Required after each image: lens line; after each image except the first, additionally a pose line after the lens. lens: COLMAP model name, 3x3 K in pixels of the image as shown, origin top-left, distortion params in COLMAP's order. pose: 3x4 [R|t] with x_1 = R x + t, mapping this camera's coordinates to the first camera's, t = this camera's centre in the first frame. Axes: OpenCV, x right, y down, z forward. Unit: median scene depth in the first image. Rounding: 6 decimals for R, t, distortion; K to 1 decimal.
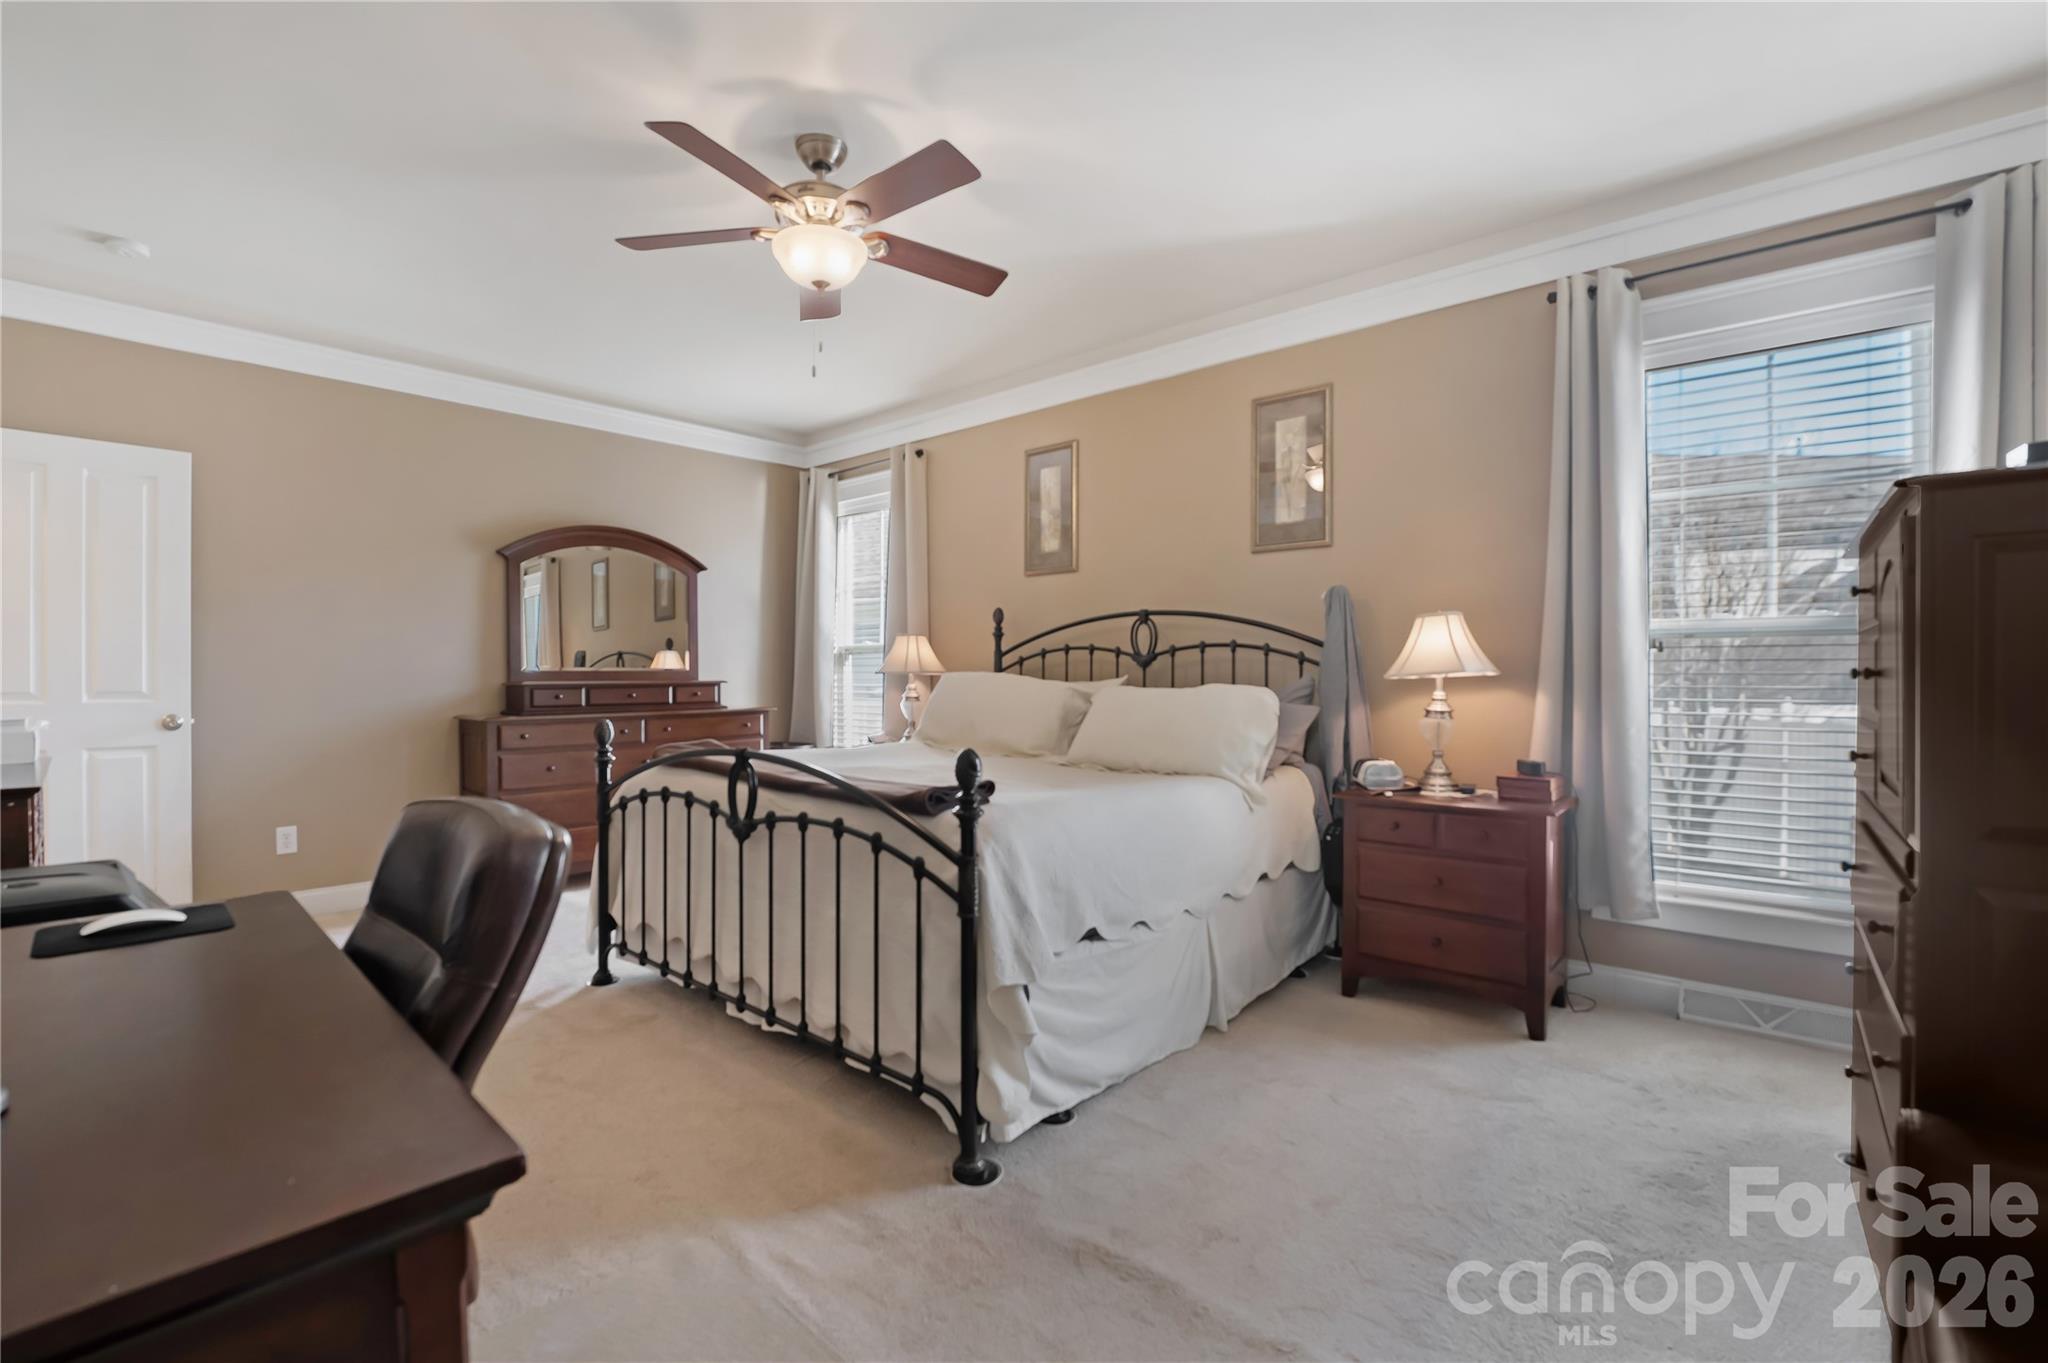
lens RADIAL K [[866.0, 0, 1027.6], [0, 866.0, 680.3], [0, 0, 1]] dist [-0.023757, -0.000082]
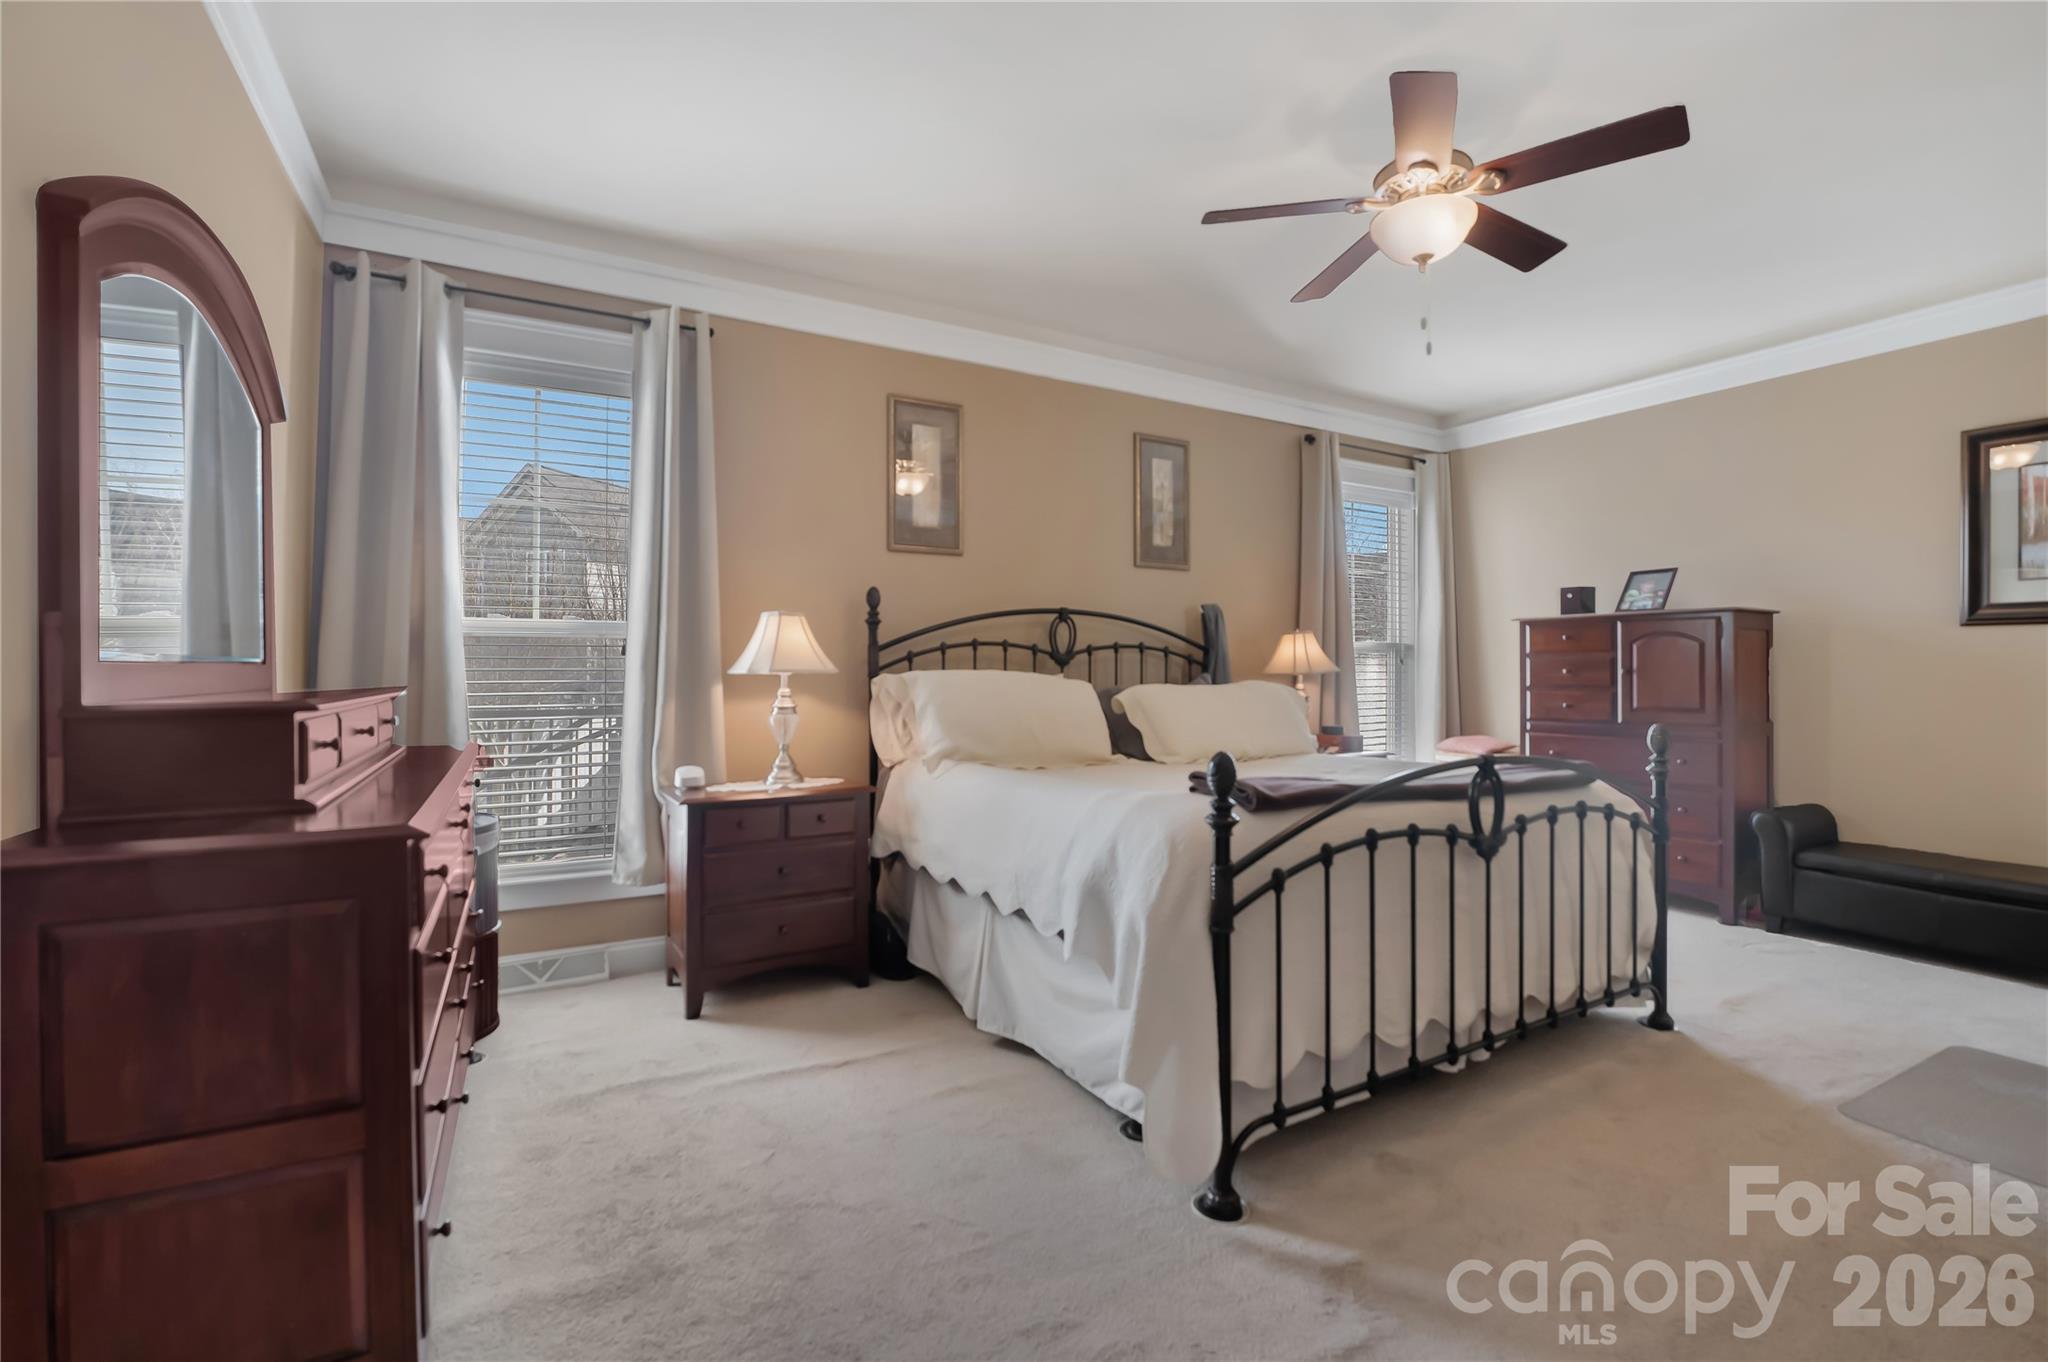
lens RADIAL K [[866.0, 0, 1024.7], [0, 866.0, 673.4], [0, 0, 1]] dist [-0.023757, -0.000082]
pose [[0.347831, -0.003231, 0.937552, -0.820027], [0.009273, 0.999957, 0.000005, -0.006429], [-0.937511, 0.008692, 0.347846, 0.701354]]
